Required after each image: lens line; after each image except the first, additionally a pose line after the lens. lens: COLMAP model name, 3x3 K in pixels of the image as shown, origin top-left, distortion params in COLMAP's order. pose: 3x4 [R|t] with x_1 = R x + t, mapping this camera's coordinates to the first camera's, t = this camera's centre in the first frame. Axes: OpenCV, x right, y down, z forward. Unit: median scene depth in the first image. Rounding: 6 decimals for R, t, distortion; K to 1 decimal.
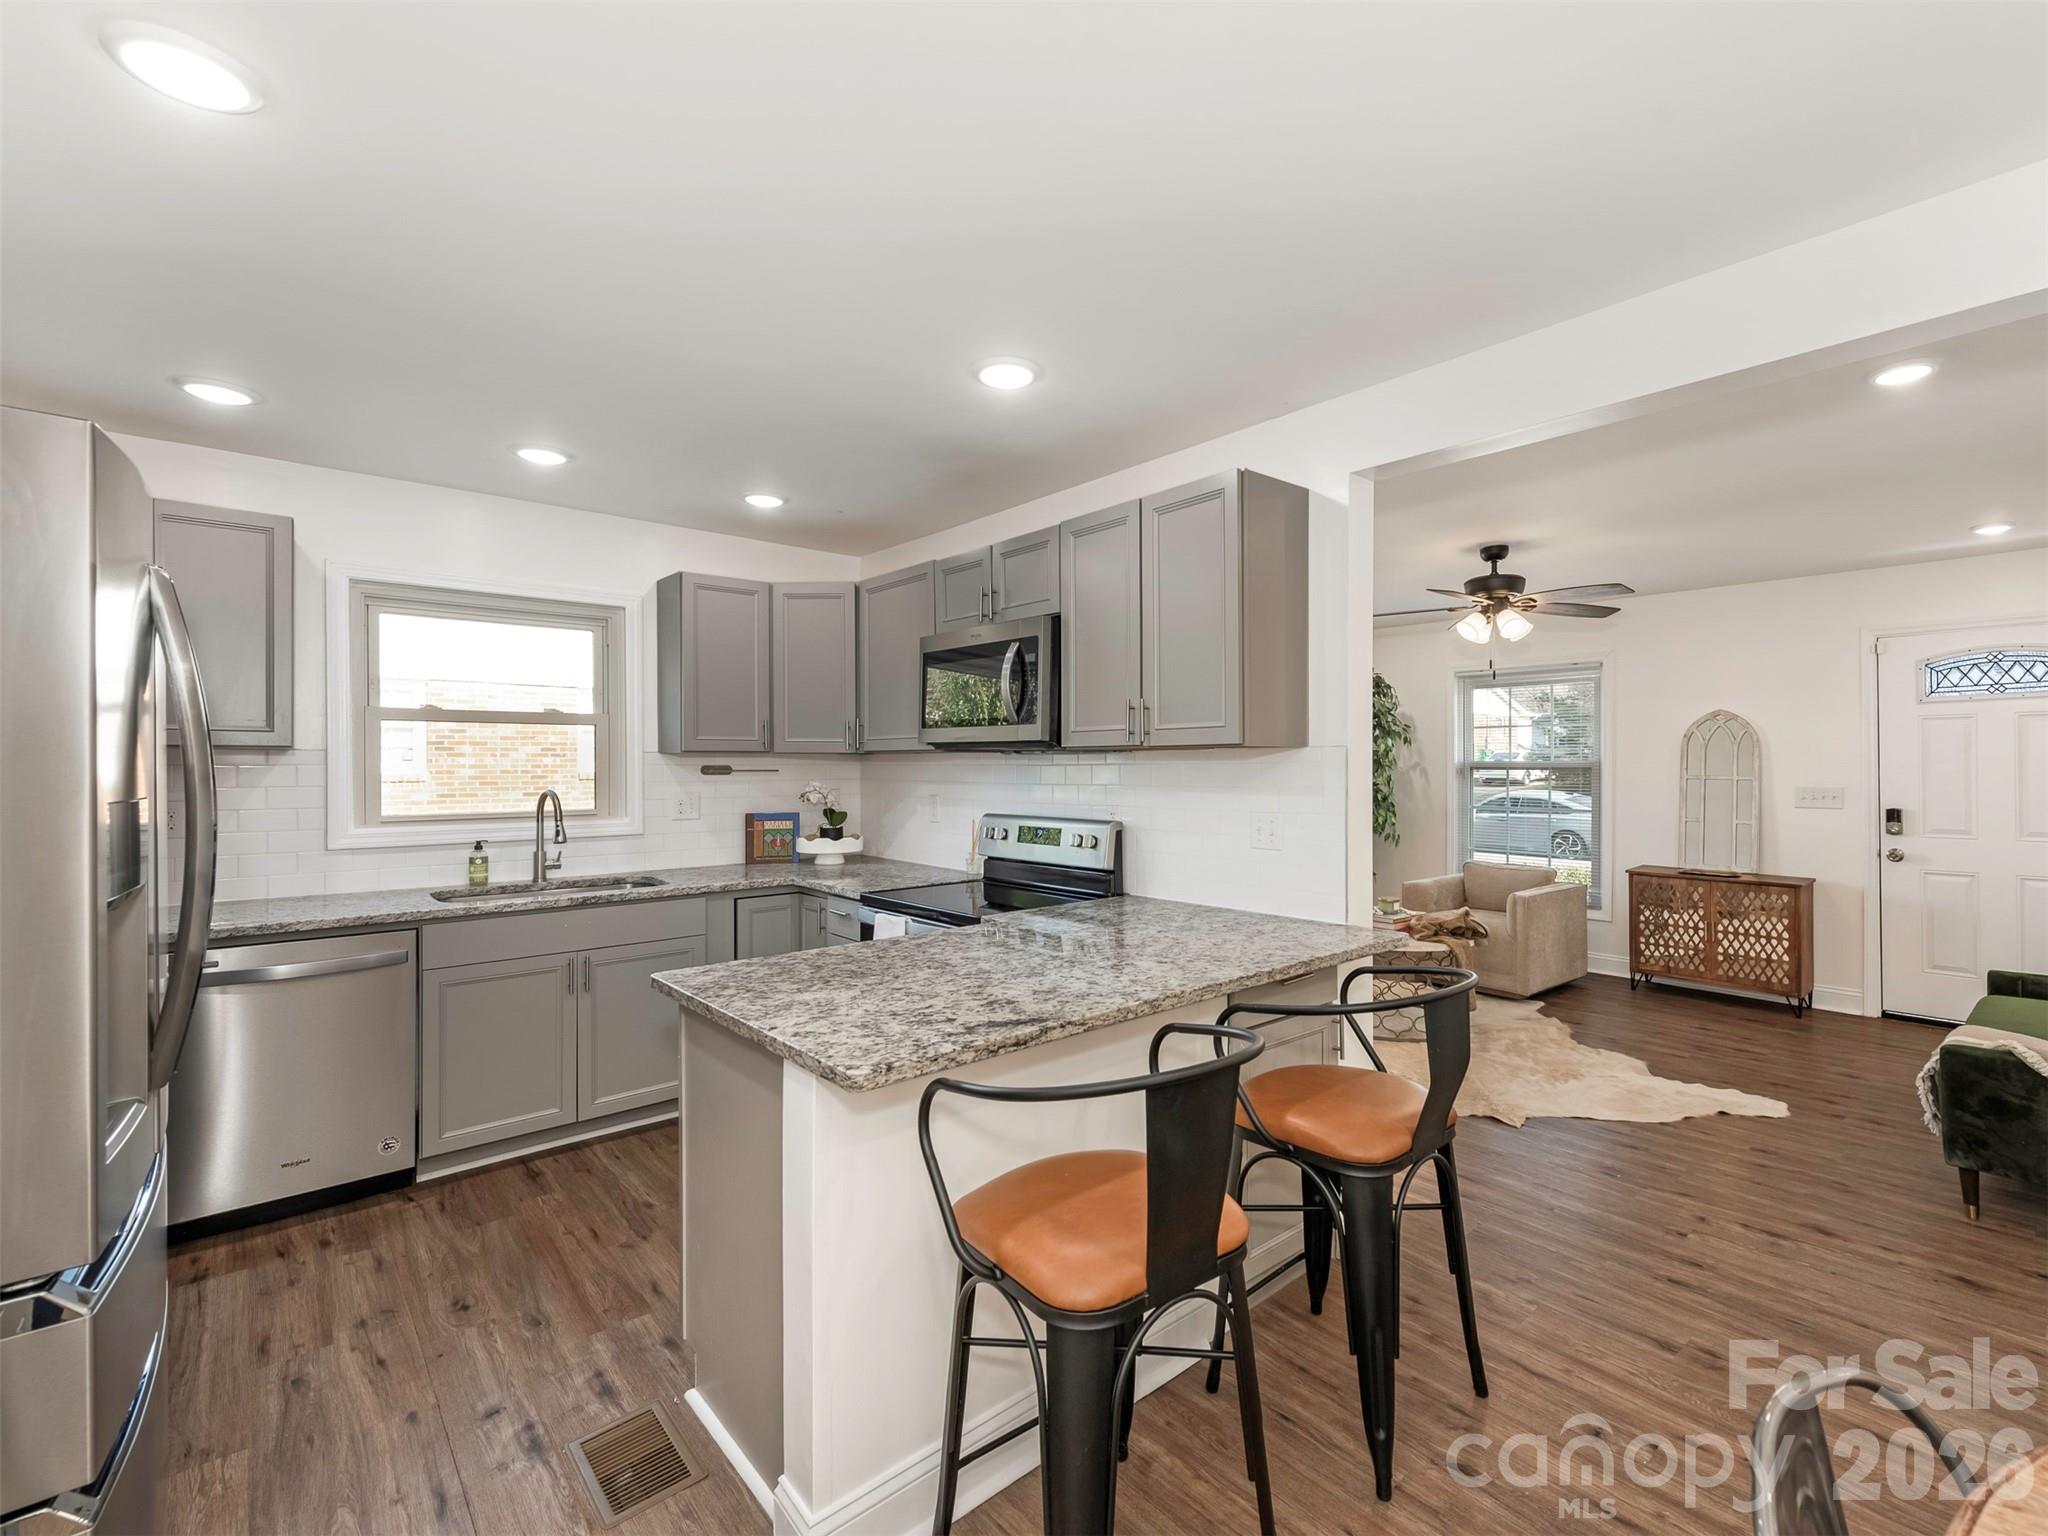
lens RADIAL K [[945.6, 0, 1027.4], [0, 945.6, 756.4], [0, 0, 1]] dist [-0.000877, -0.000356]
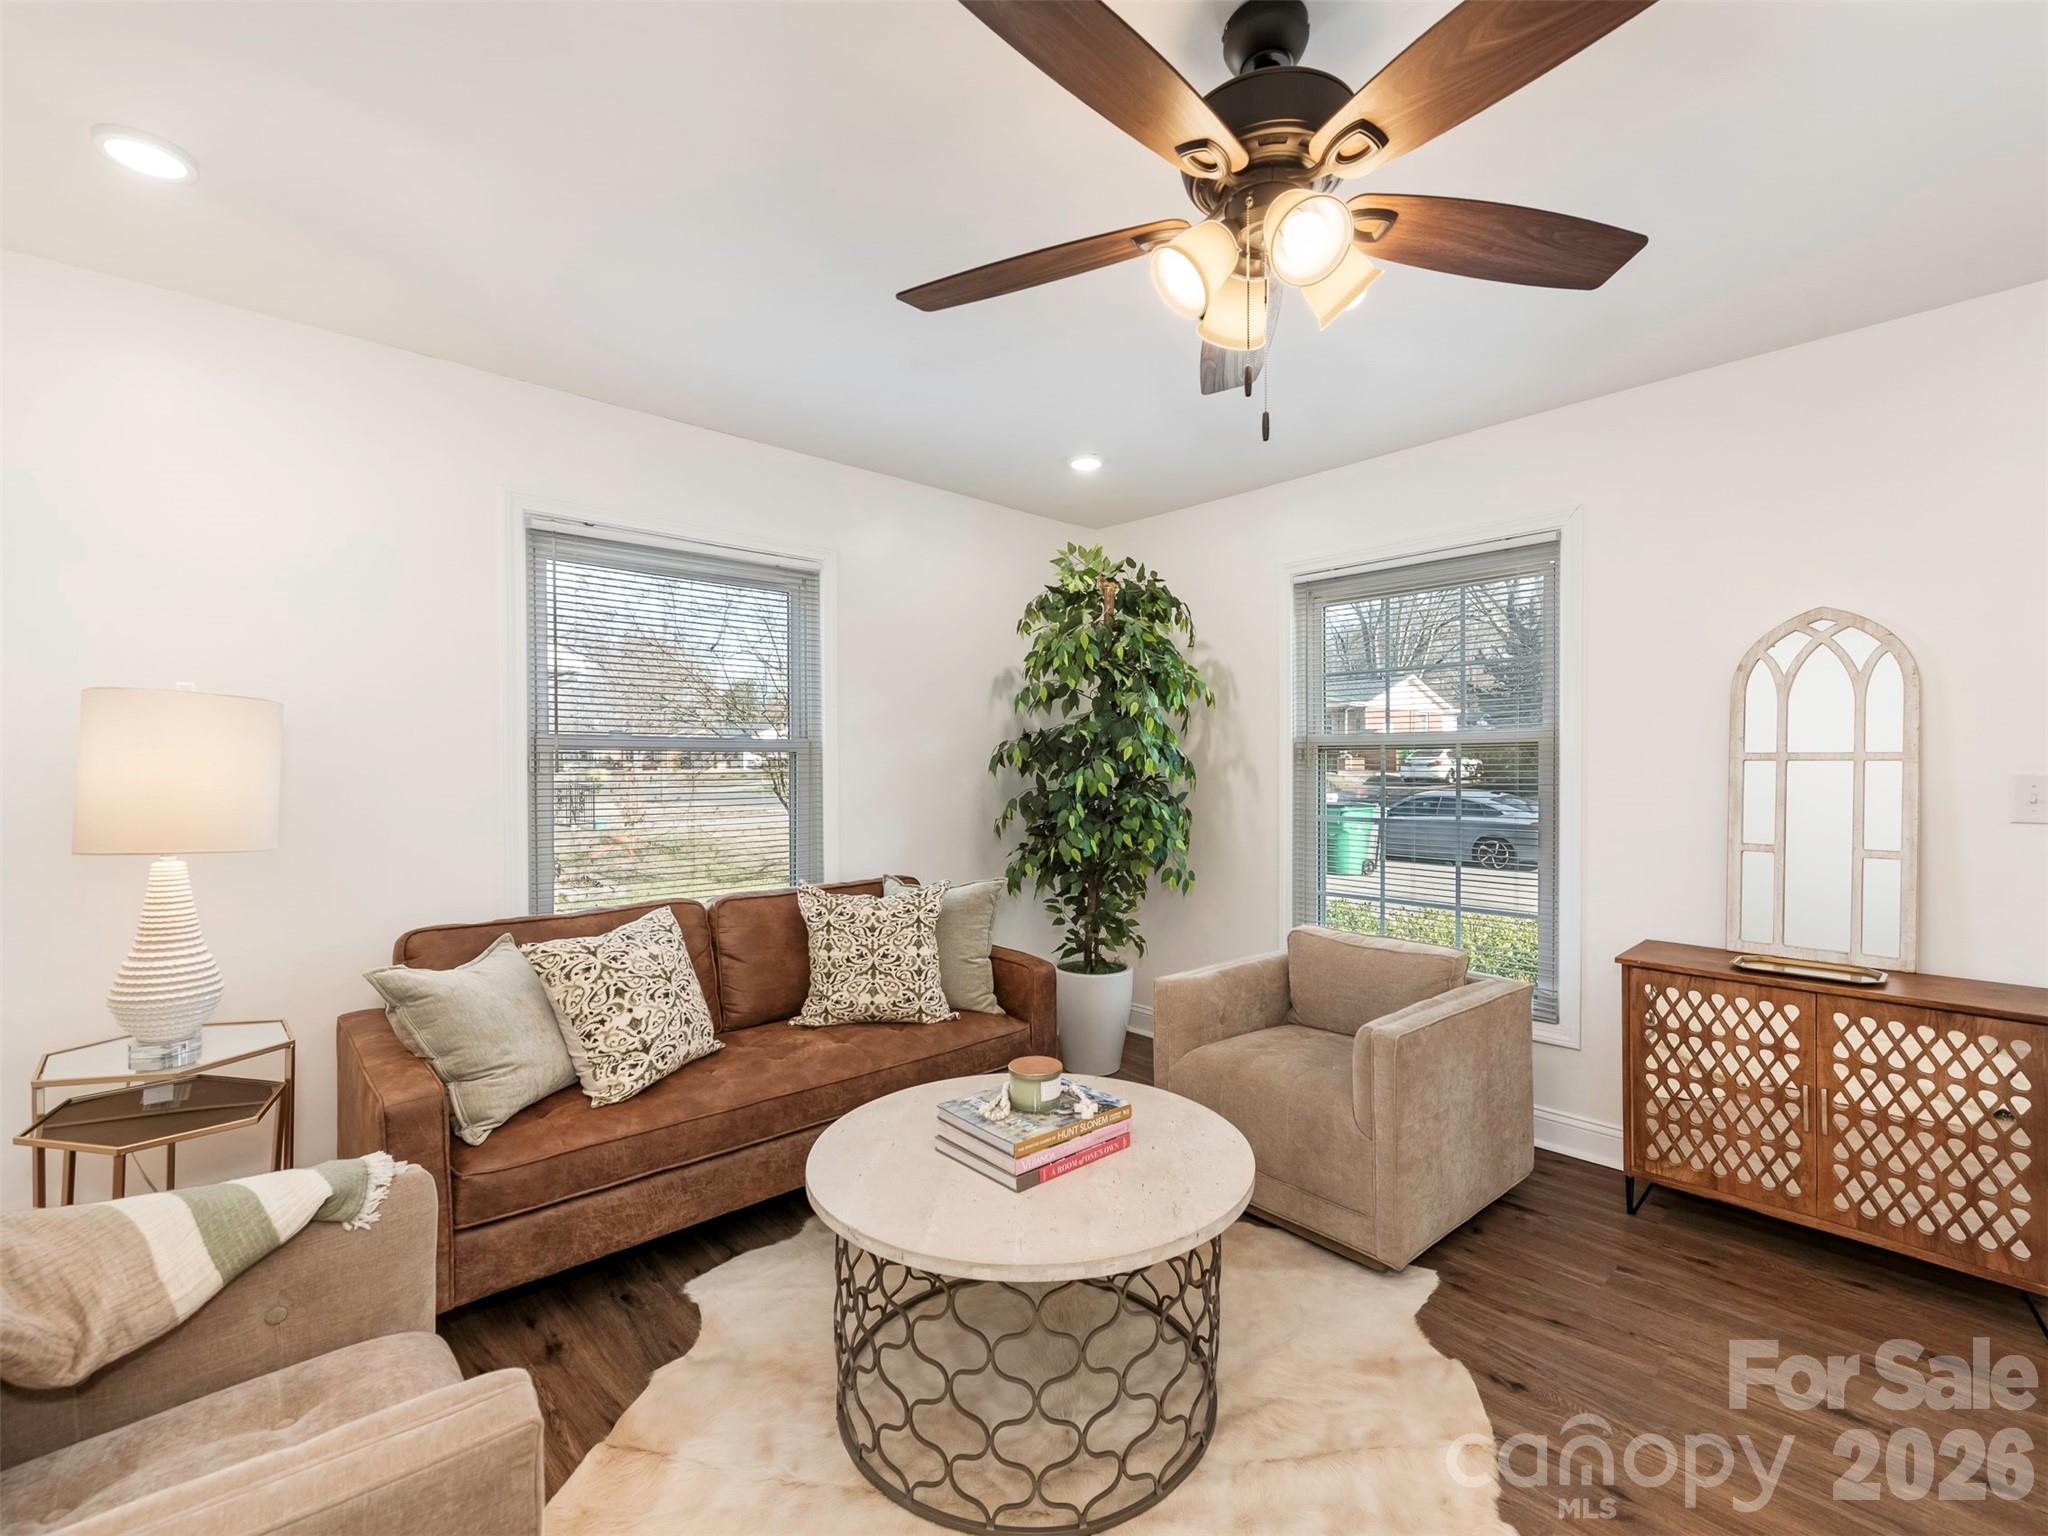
lens RADIAL K [[906.4, 0, 1024.0], [0, 906.4, 768.0], [0, 0, 1]] dist [0.018753, -0.006881]
pose [[0.999224, -0.003892, 0.039202, 0.350588], [0.003626, 0.999970, 0.006841, 0.024939], [-0.039227, -0.006694, 0.999208, 0.607653]]
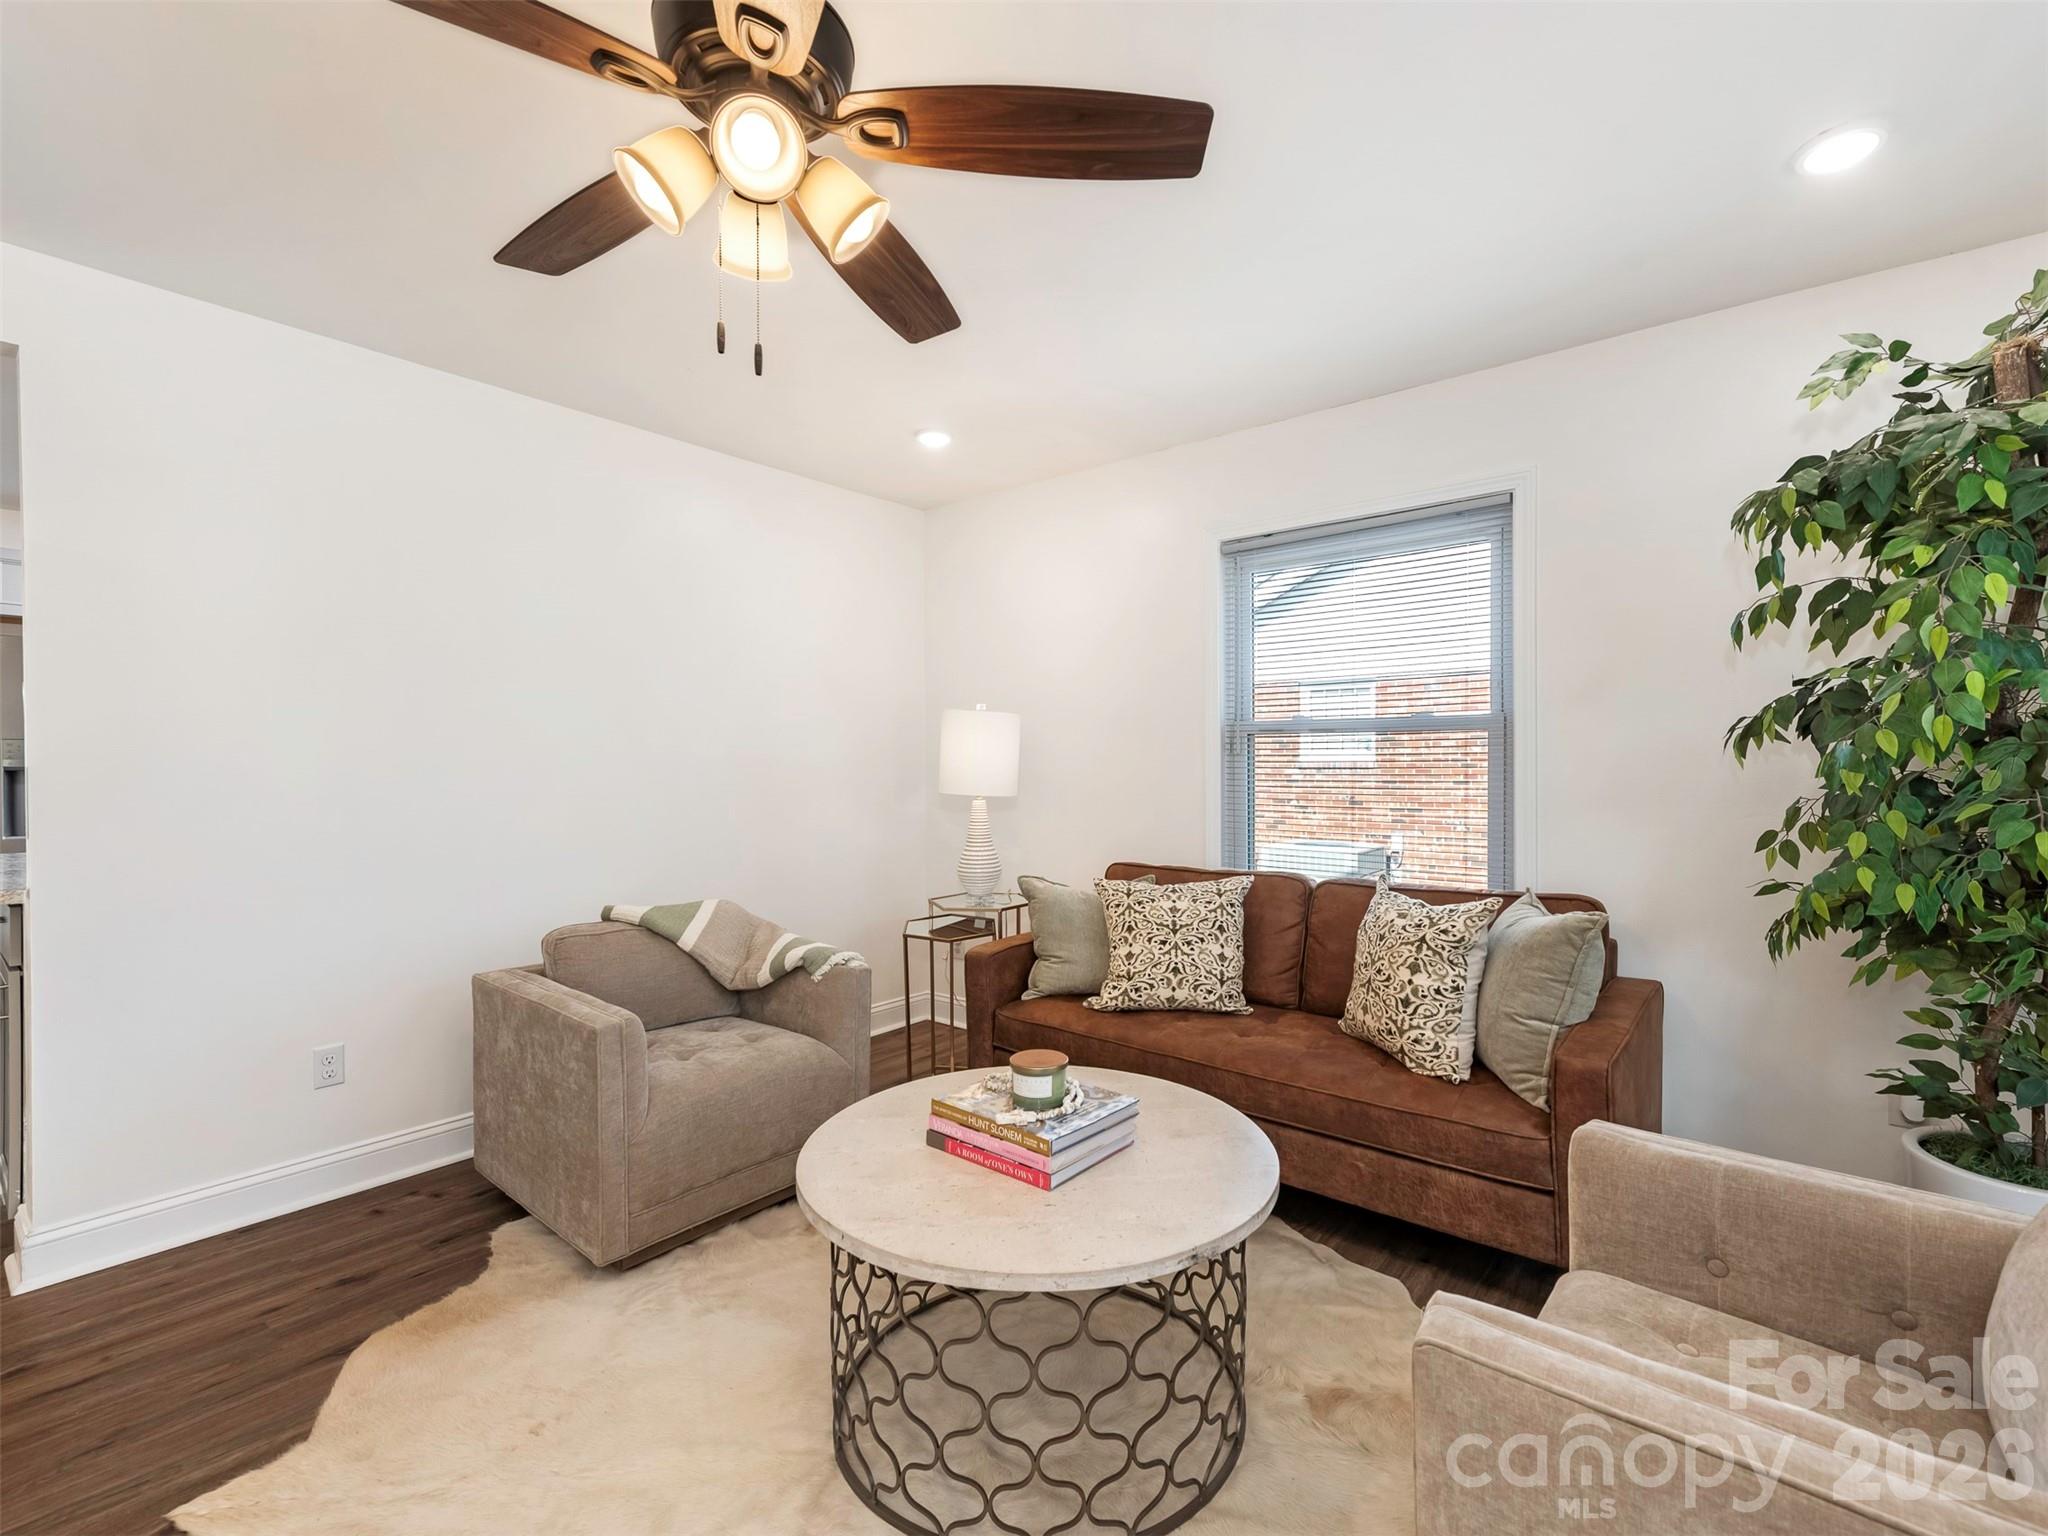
lens RADIAL K [[906.4, 0, 1024.0], [0, 906.4, 768.0], [0, 0, 1]] dist [0.018753, -0.006881]
pose [[0.179811, 0.002649, -0.983698, 0.694507], [0.009422, 0.999946, 0.004415, 0.036108], [0.983656, -0.010062, 0.179776, 0.894702]]
